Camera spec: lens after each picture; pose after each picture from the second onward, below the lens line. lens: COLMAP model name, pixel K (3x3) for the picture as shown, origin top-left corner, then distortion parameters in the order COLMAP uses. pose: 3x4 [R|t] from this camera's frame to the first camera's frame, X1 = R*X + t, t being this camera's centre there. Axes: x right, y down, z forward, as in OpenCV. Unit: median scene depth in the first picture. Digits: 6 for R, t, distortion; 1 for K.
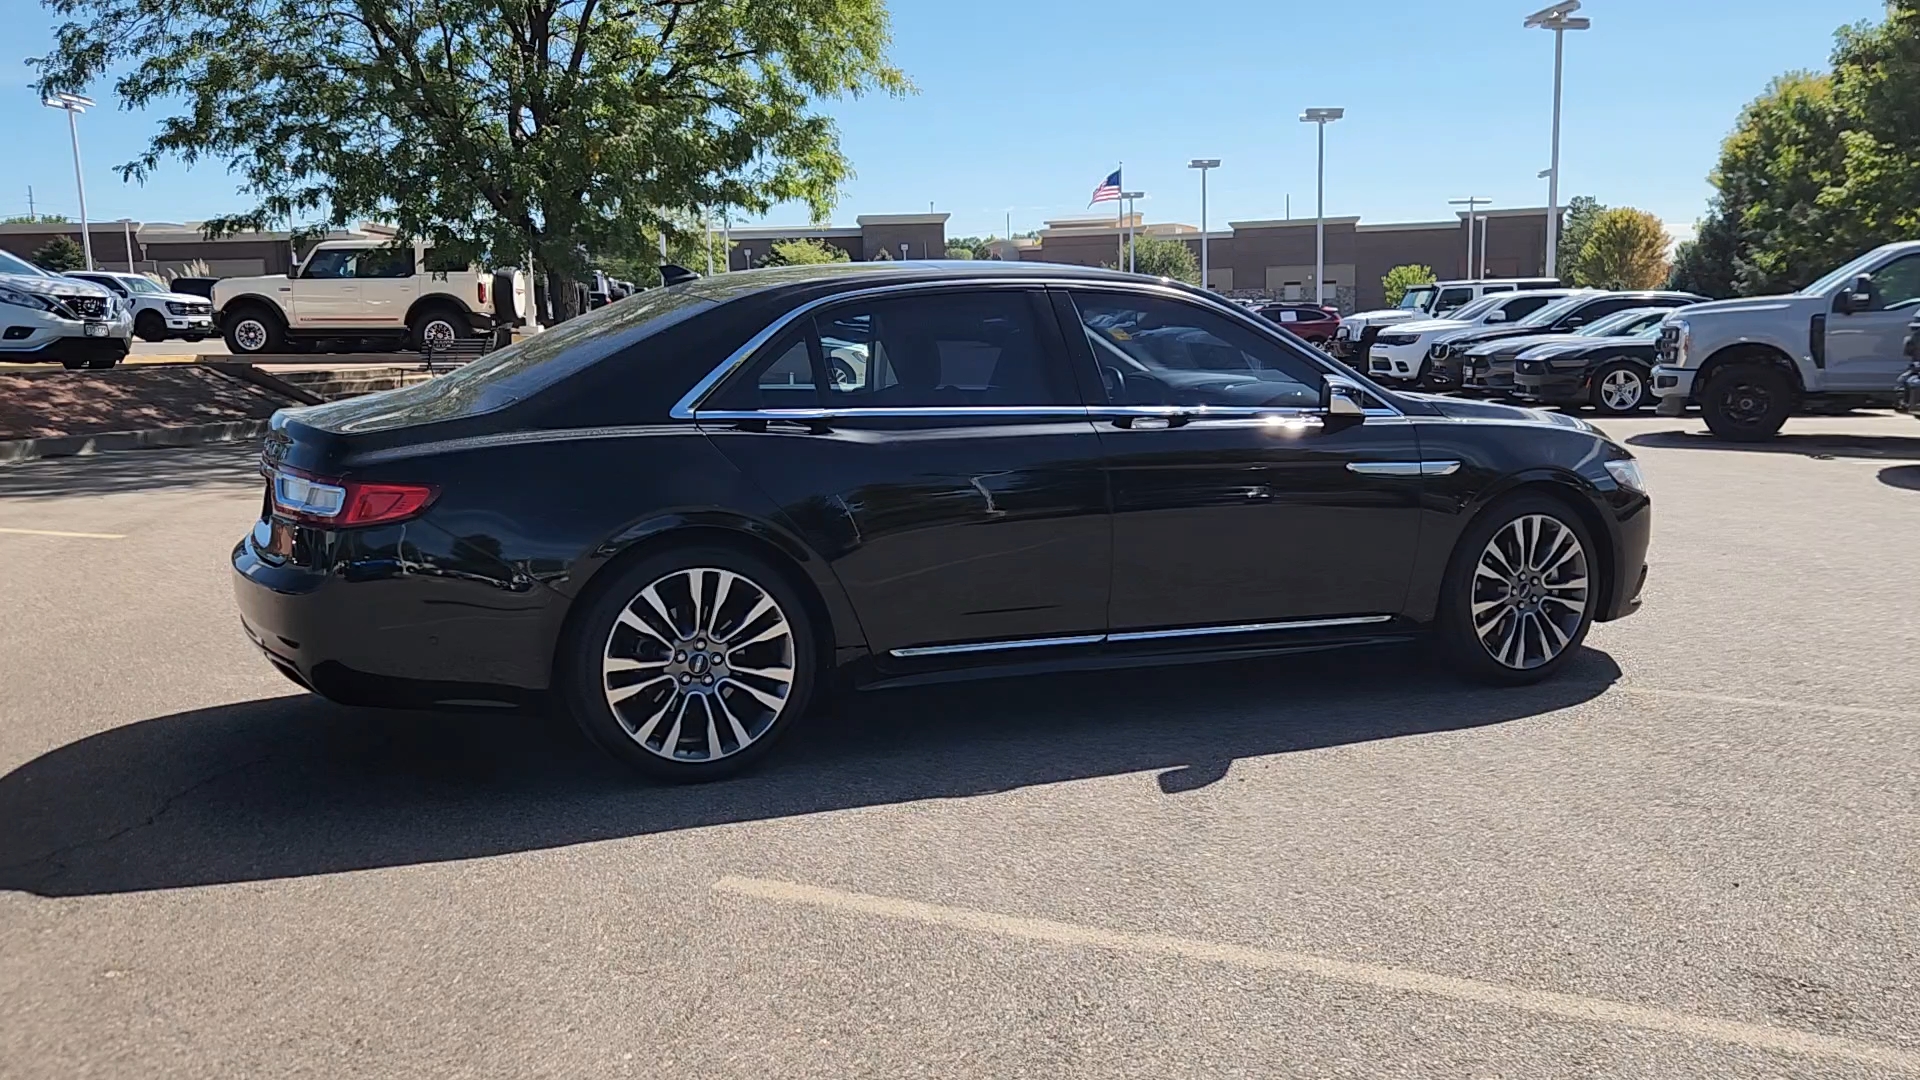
lens RADIAL K [[1628.6, 0, 947.1], [0, 1628.6, 546.4], [0, 0, 1]] dist [0.037417, -0.027619]
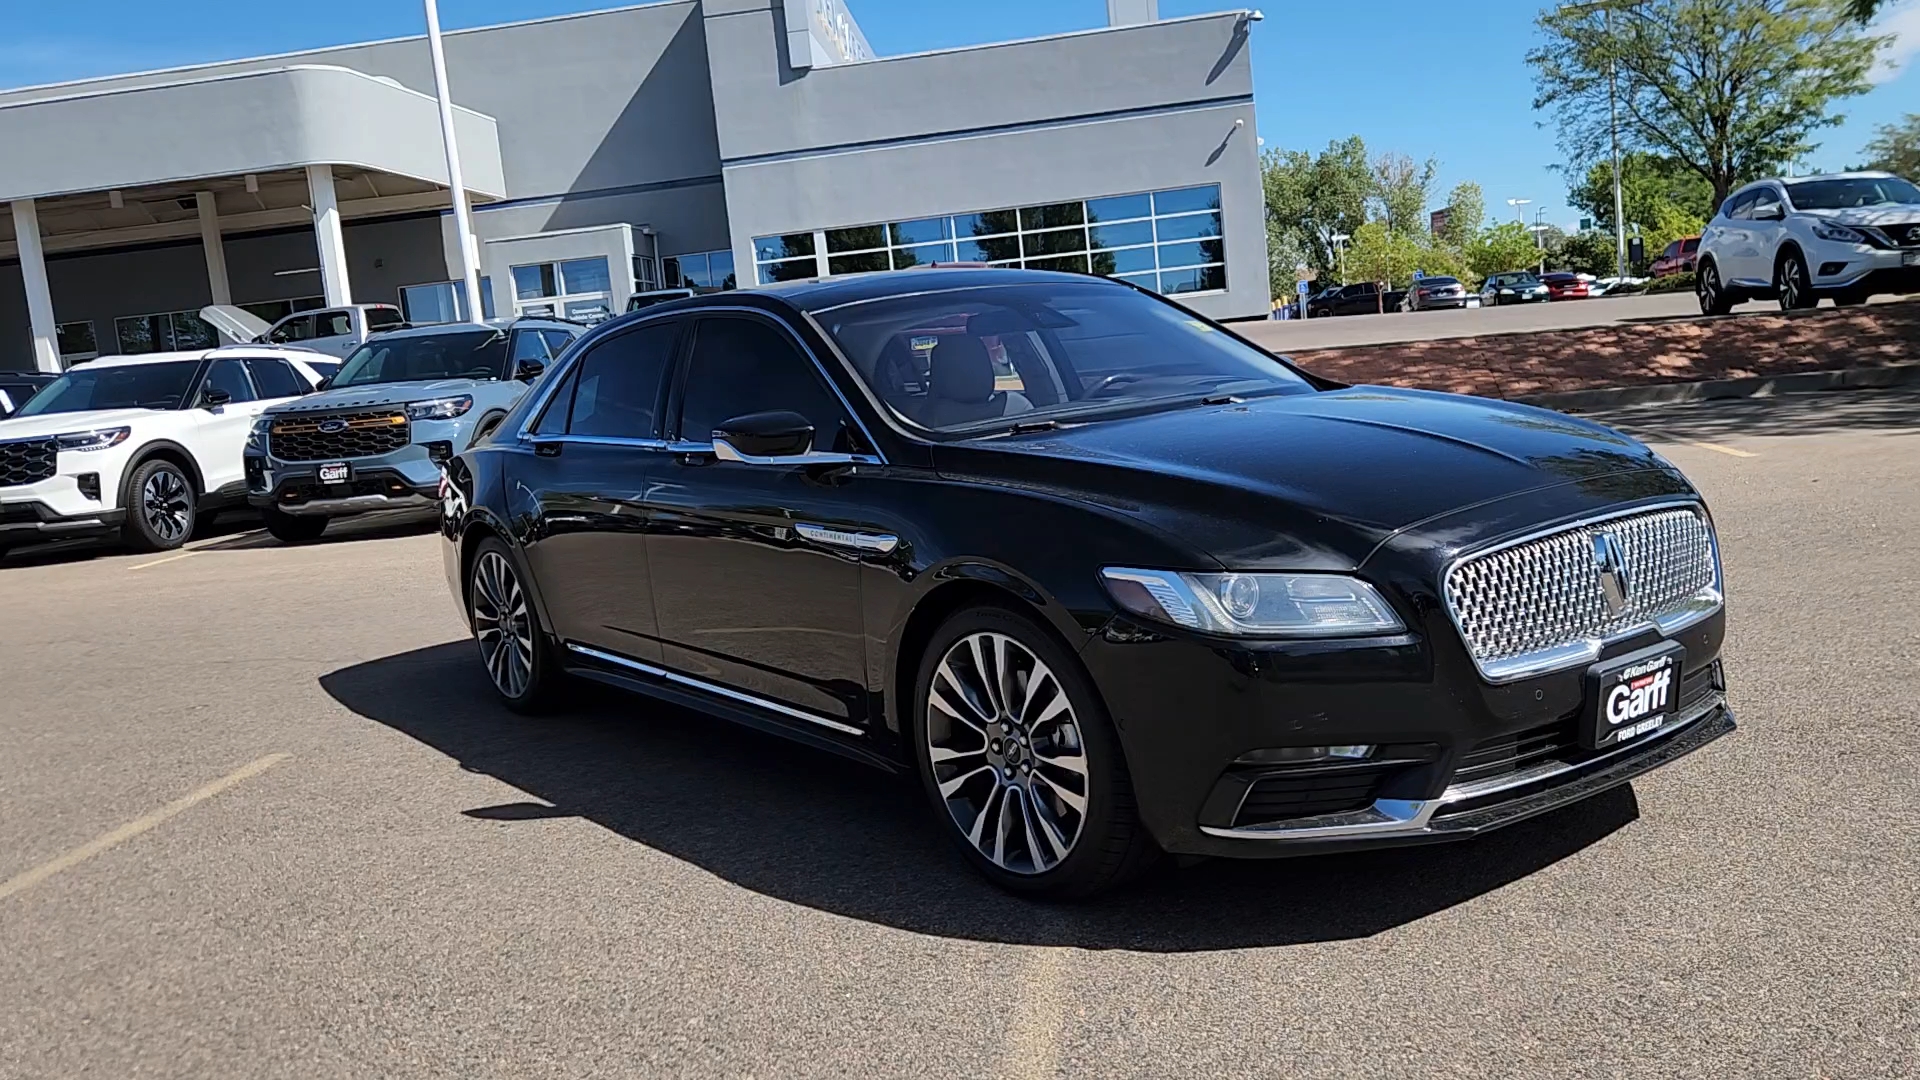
lens RADIAL K [[1628.6, 0, 945.3], [0, 1628.6, 540.3], [0, 0, 1]] dist [0.037417, -0.027619]
pose [[0.213249, 0.107971, -0.971014, 0.958973], [-0.052344, 0.993710, 0.098999, -0.116032], [0.975595, 0.029715, 0.217559, 0.837662]]
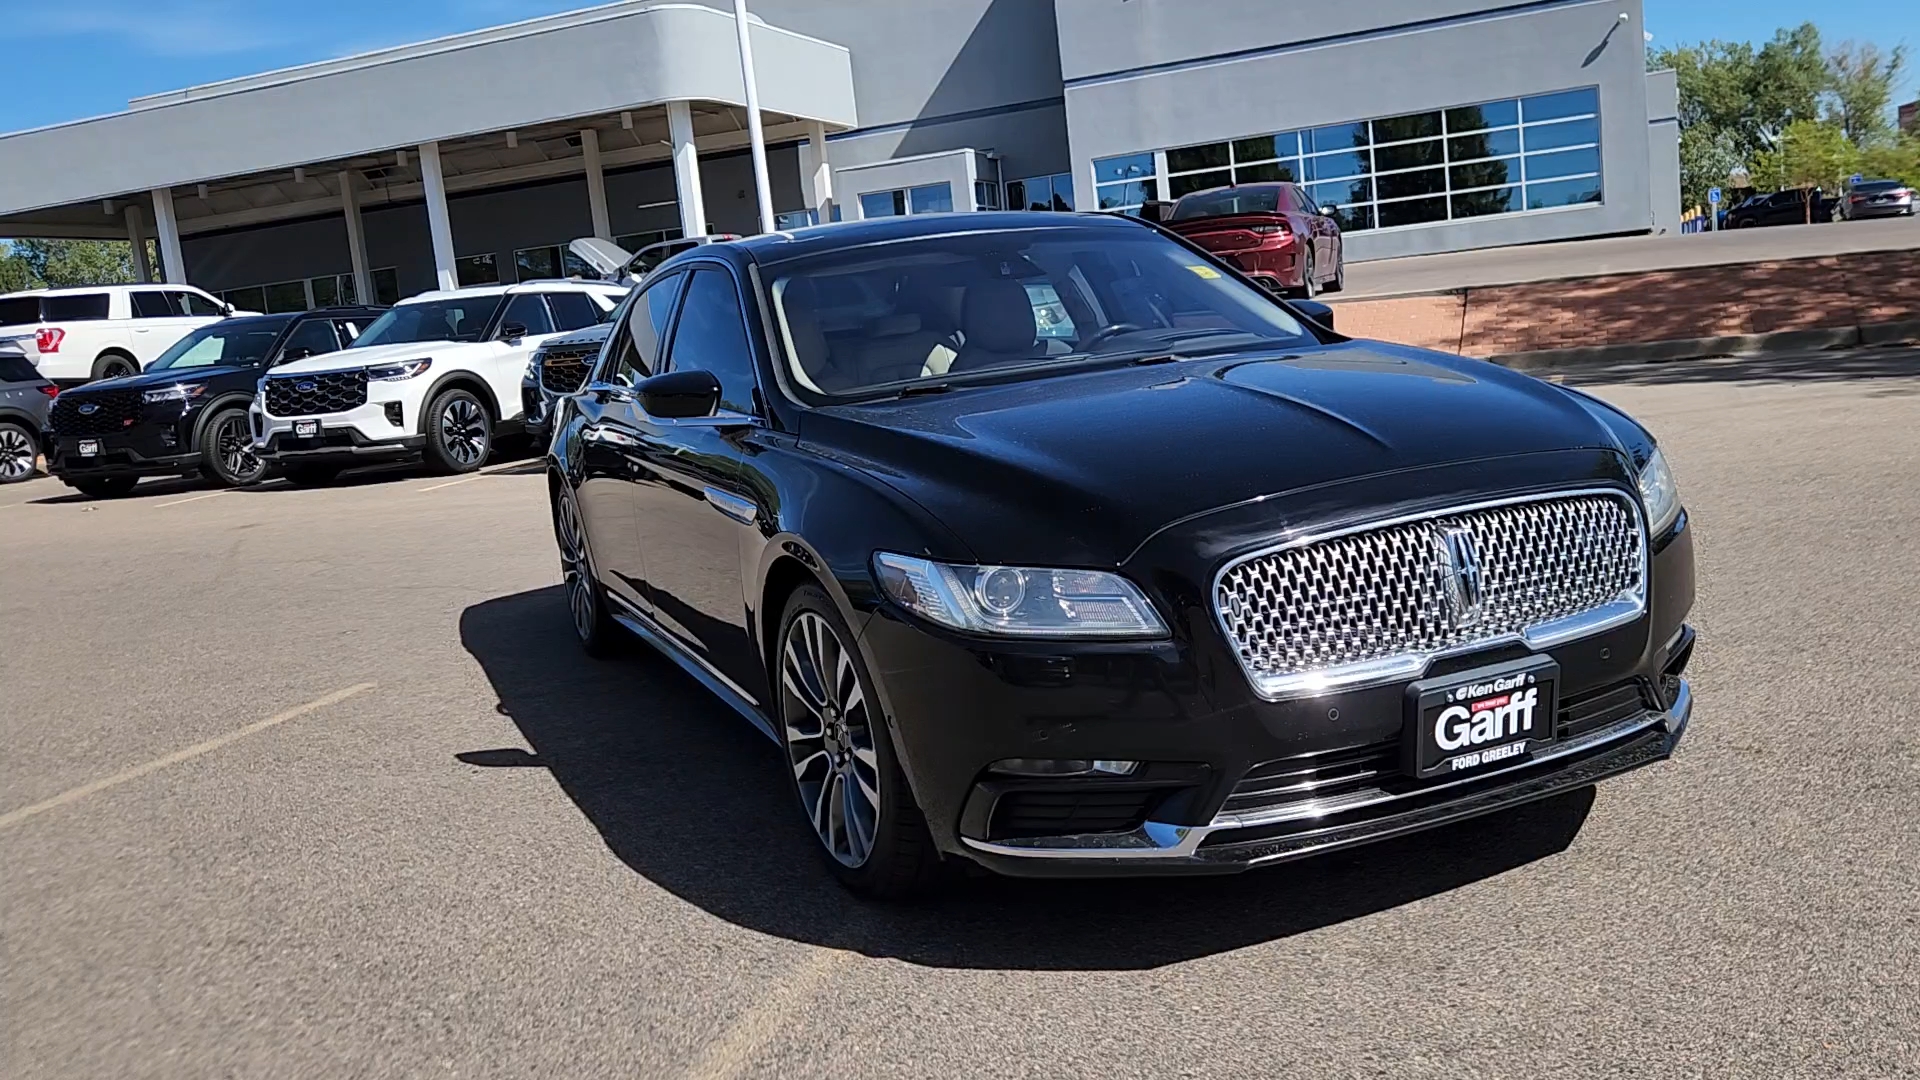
lens RADIAL K [[1628.6, 0, 950.4], [0, 1628.6, 538.4], [0, 0, 1]] dist [0.037417, -0.027619]
pose [[-0.016946, 0.156081, -0.987599, 0.939885], [-0.044933, 0.986624, 0.156698, -0.142083], [0.998846, 0.047031, -0.009706, 1.047715]]
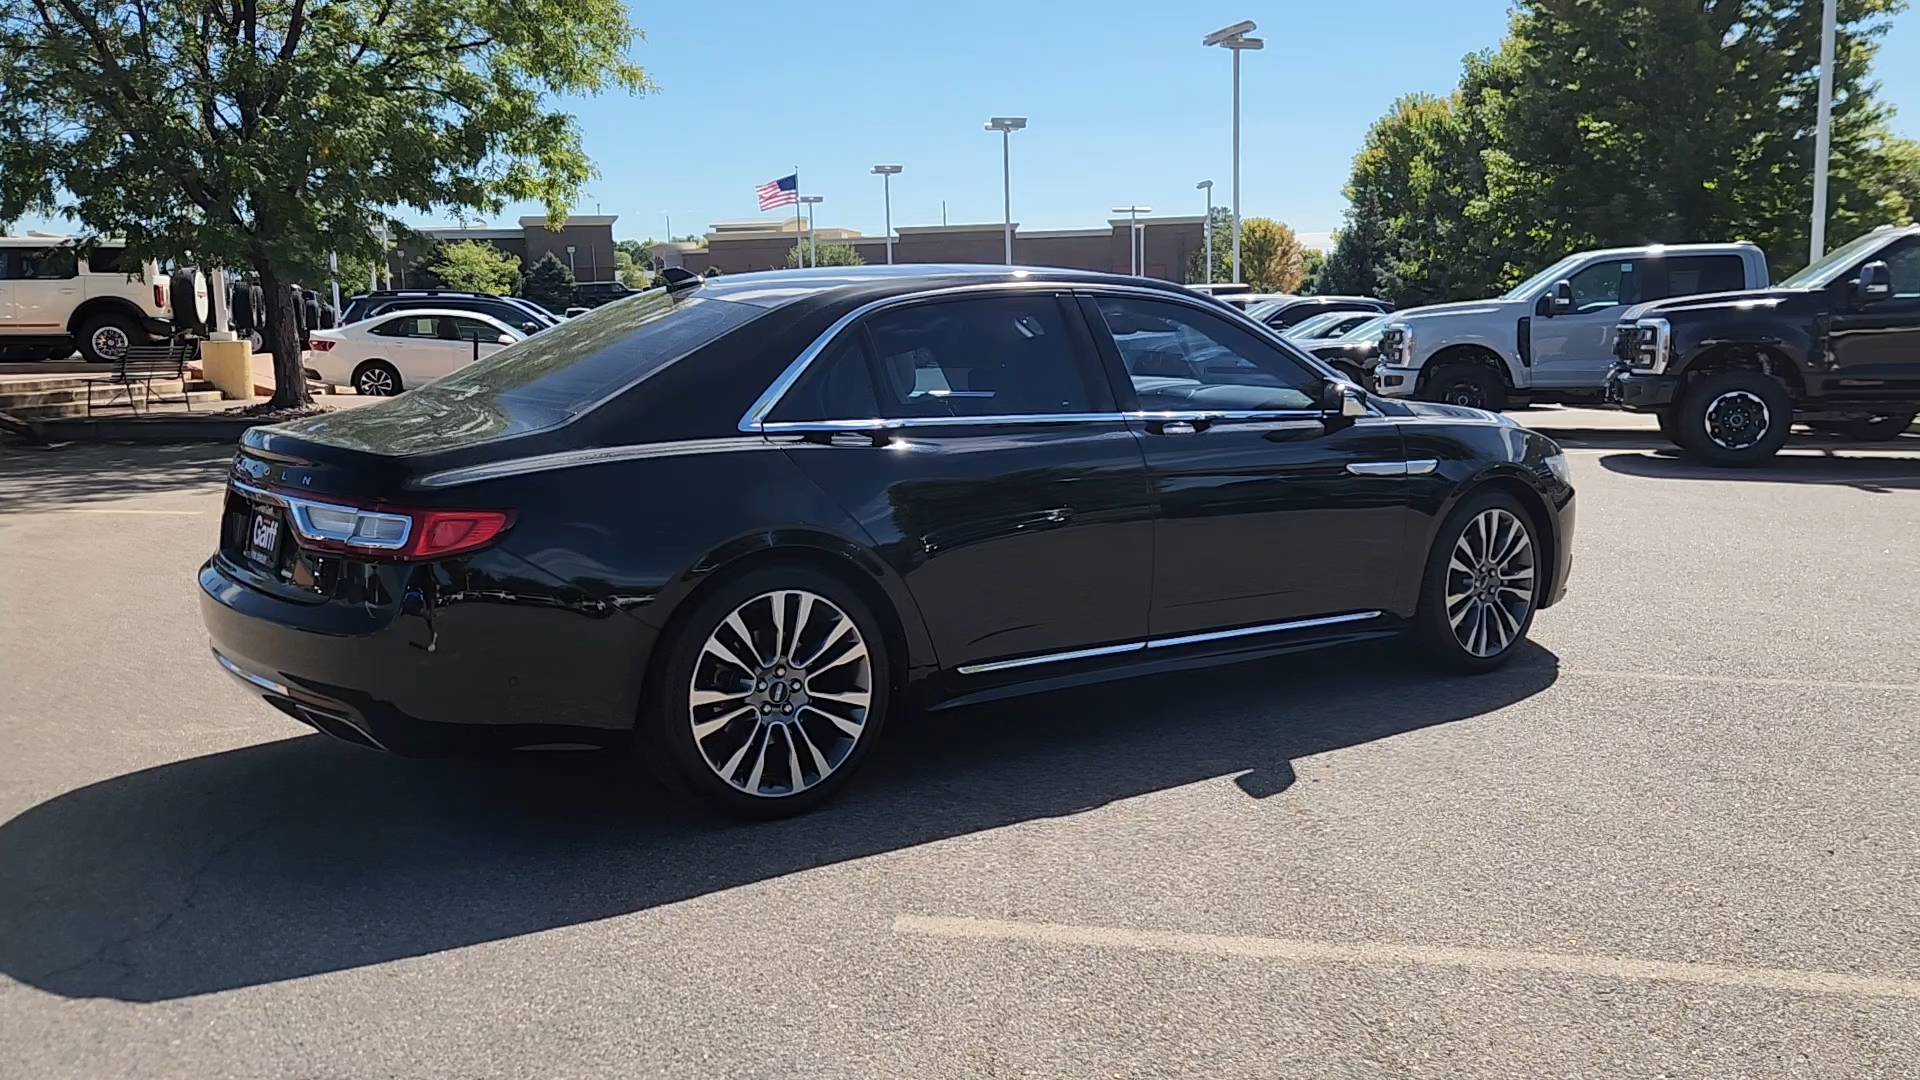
lens RADIAL K [[1628.6, 0, 950.1], [0, 1628.6, 544.5], [0, 0, 1]] dist [0.037417, -0.027619]
pose [[0.978512, -0.031151, 0.203823, -0.194081], [0.031865, 0.999492, -0.000221, -0.007712], [-0.203713, 0.006712, 0.979008, 0.046811]]
